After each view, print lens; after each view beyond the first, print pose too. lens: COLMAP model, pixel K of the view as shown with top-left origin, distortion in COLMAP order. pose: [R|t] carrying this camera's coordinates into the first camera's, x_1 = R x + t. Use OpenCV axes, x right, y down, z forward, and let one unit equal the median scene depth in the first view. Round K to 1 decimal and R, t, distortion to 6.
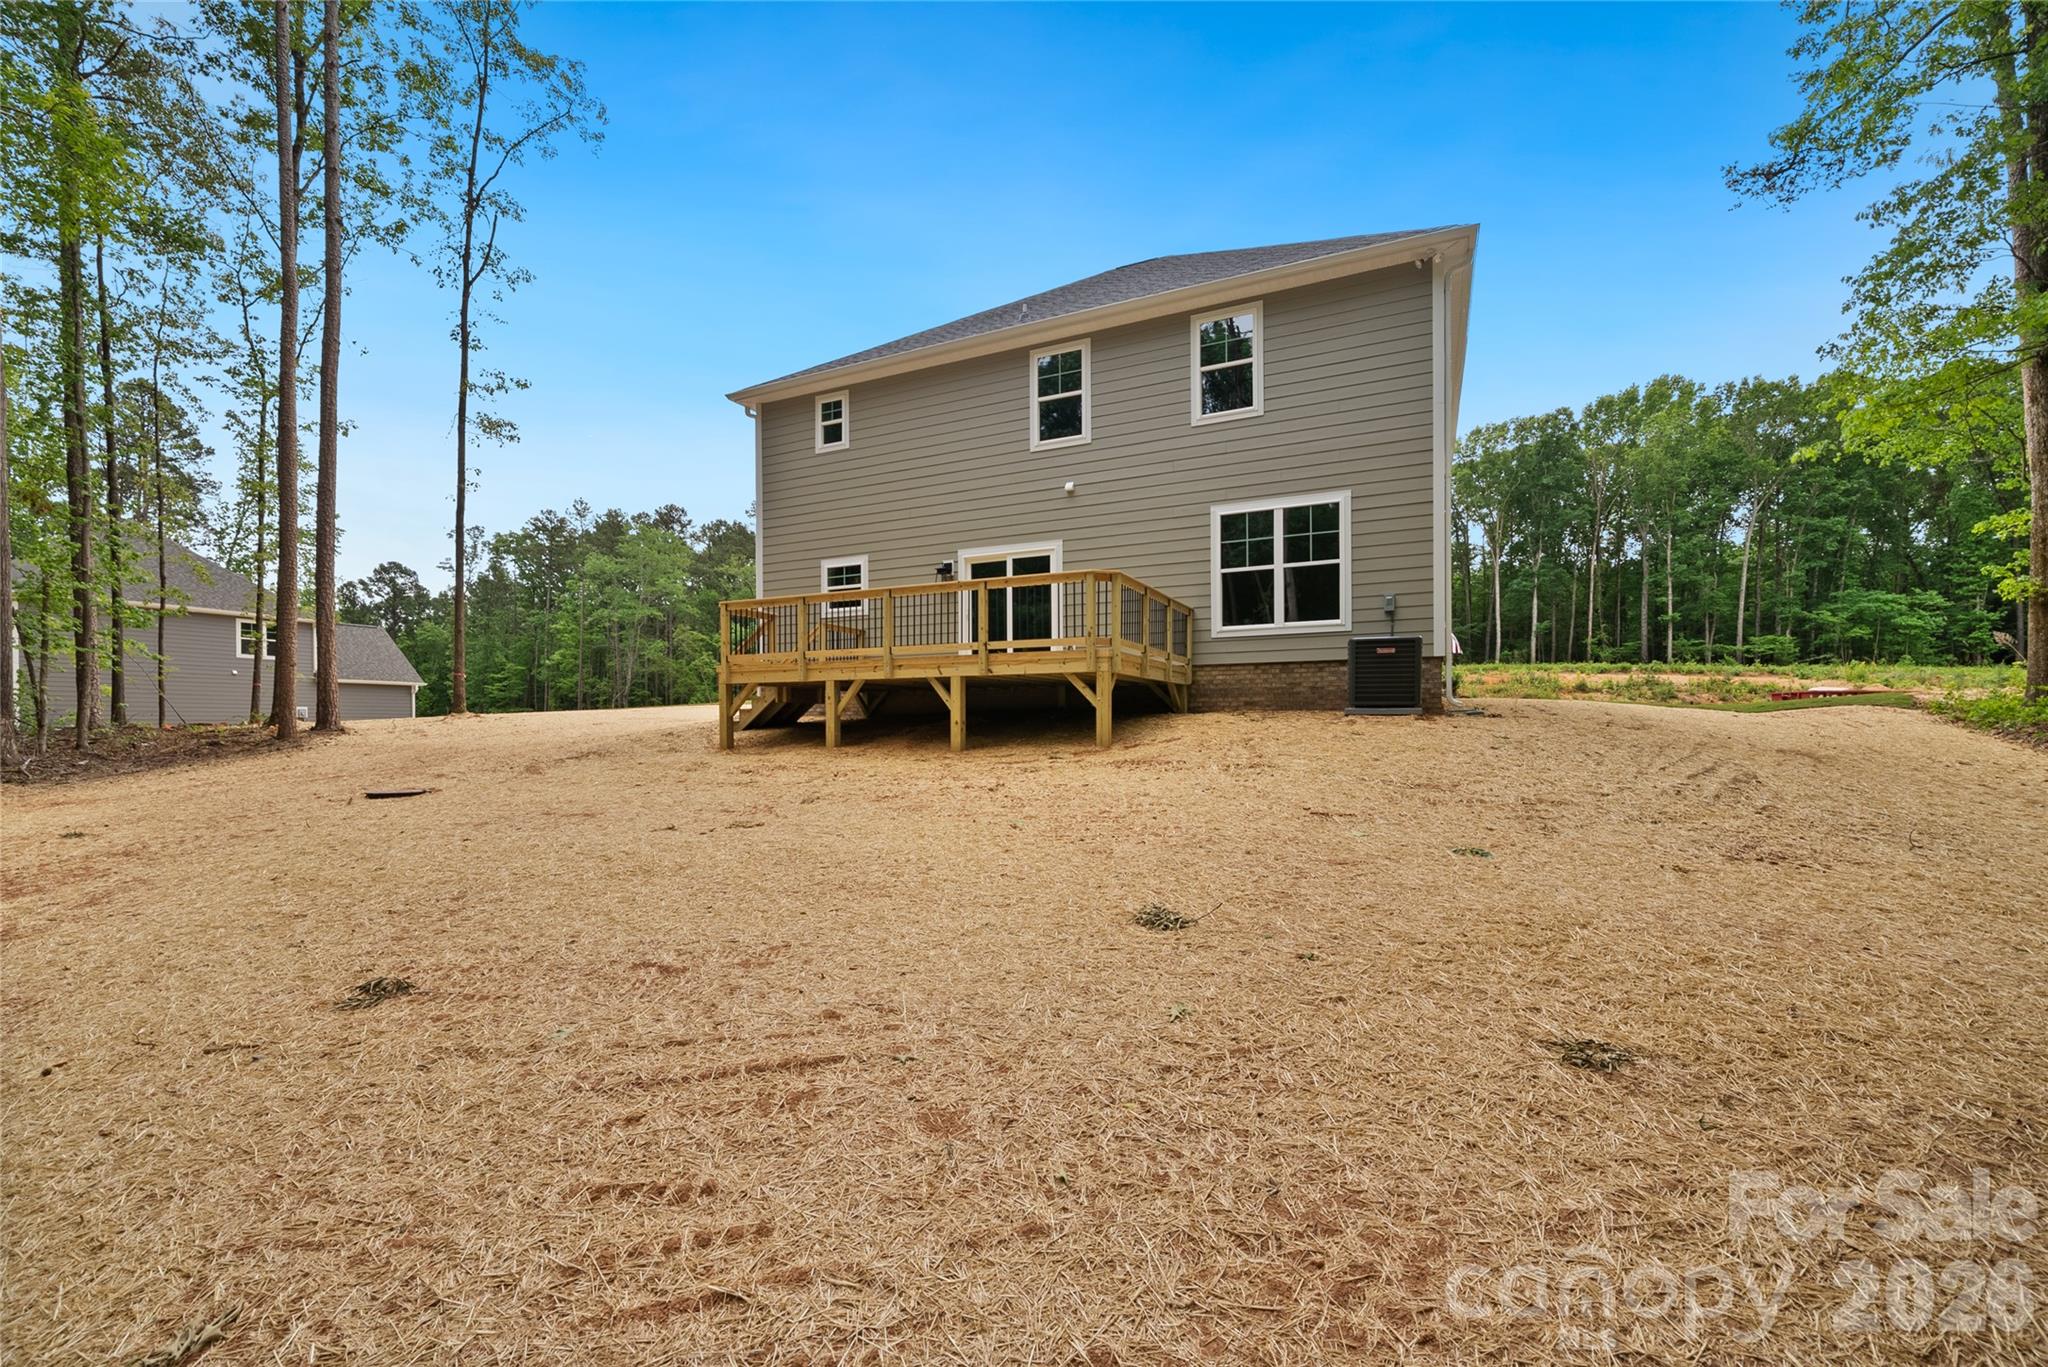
lens RADIAL K [[829.7, 0, 1025.5], [0, 829.7, 744.7], [0, 0, 1]] dist [0.001779, 0.000213]
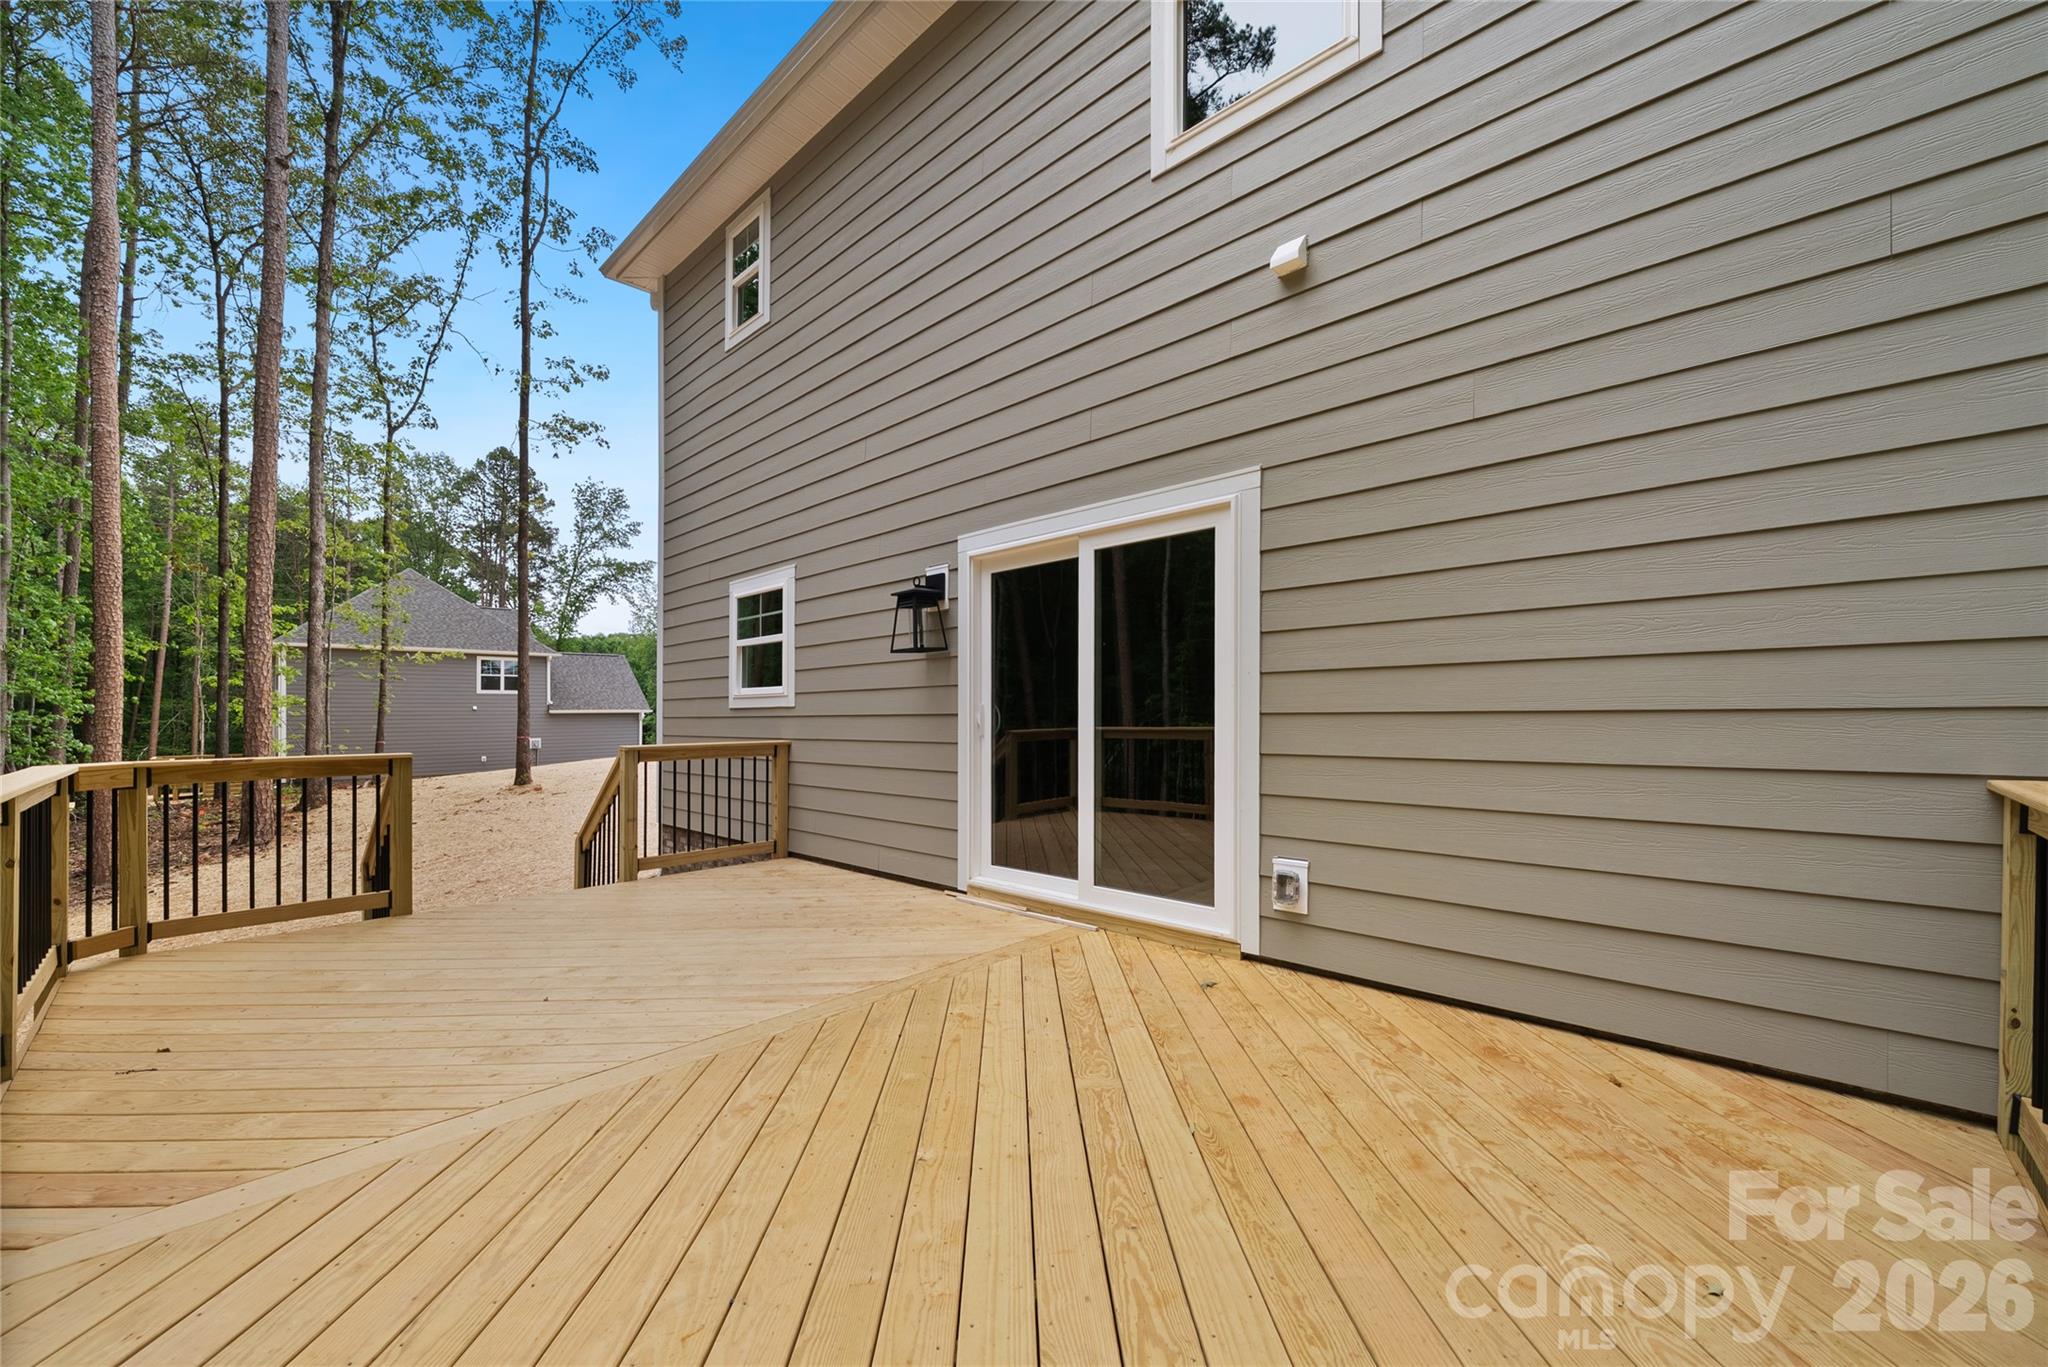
lens RADIAL K [[803.5, 0, 1013.6], [0, 803.5, 715.9], [0, 0, 1]] dist [-0.002739, -0.000159]
pose [[0.942287, -0.001117, -0.334803, 0.049250], [-0.005603, 0.999802, -0.019106, -0.144752], [0.334758, 0.019879, 0.942094, 0.655712]]
